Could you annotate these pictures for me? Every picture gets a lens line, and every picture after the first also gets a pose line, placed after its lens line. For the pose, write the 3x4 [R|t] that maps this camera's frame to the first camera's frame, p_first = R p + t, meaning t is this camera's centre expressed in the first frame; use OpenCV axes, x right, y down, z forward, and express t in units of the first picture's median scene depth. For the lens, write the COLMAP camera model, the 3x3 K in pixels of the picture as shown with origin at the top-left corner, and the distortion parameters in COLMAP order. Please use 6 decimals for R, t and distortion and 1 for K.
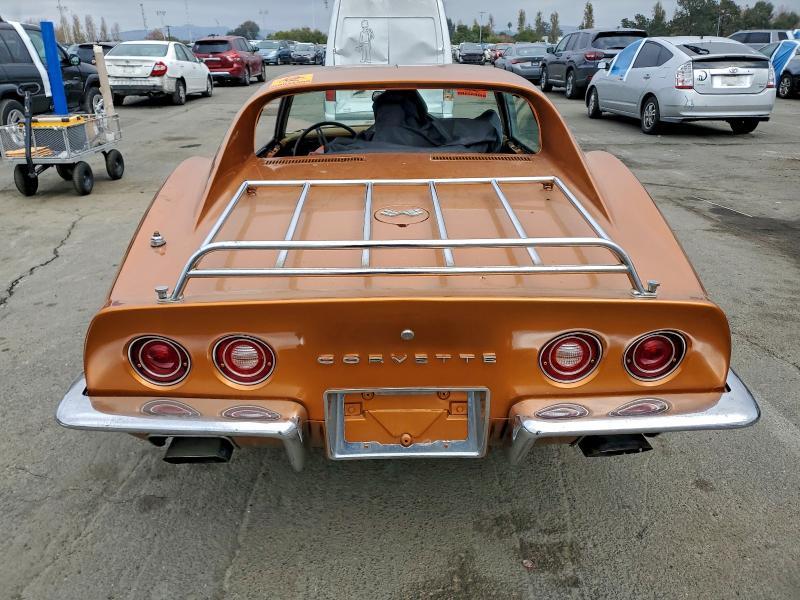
lens RADIAL K [[615.6, 0, 394.7], [0, 615.6, 297.4], [0, 0, 1]] dist [0.020854, -0.003330]
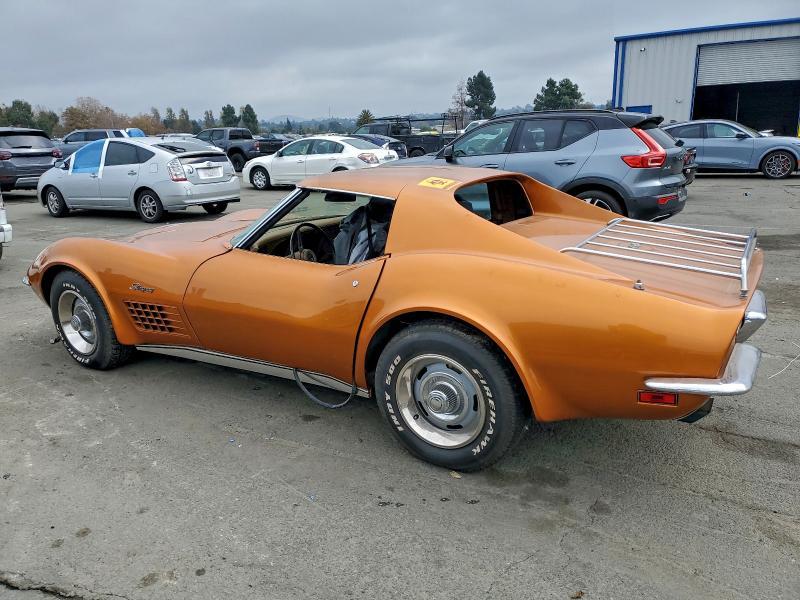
lens RADIAL K [[615.6, 0, 394.7], [0, 615.6, 297.4], [0, 0, 1]] dist [0.020854, -0.003330]
pose [[0.533979, -0.222548, 0.815683, -0.288964], [0.332888, 0.942154, 0.039132, -0.048315], [-0.777208, 0.250635, 0.577174, 0.092501]]
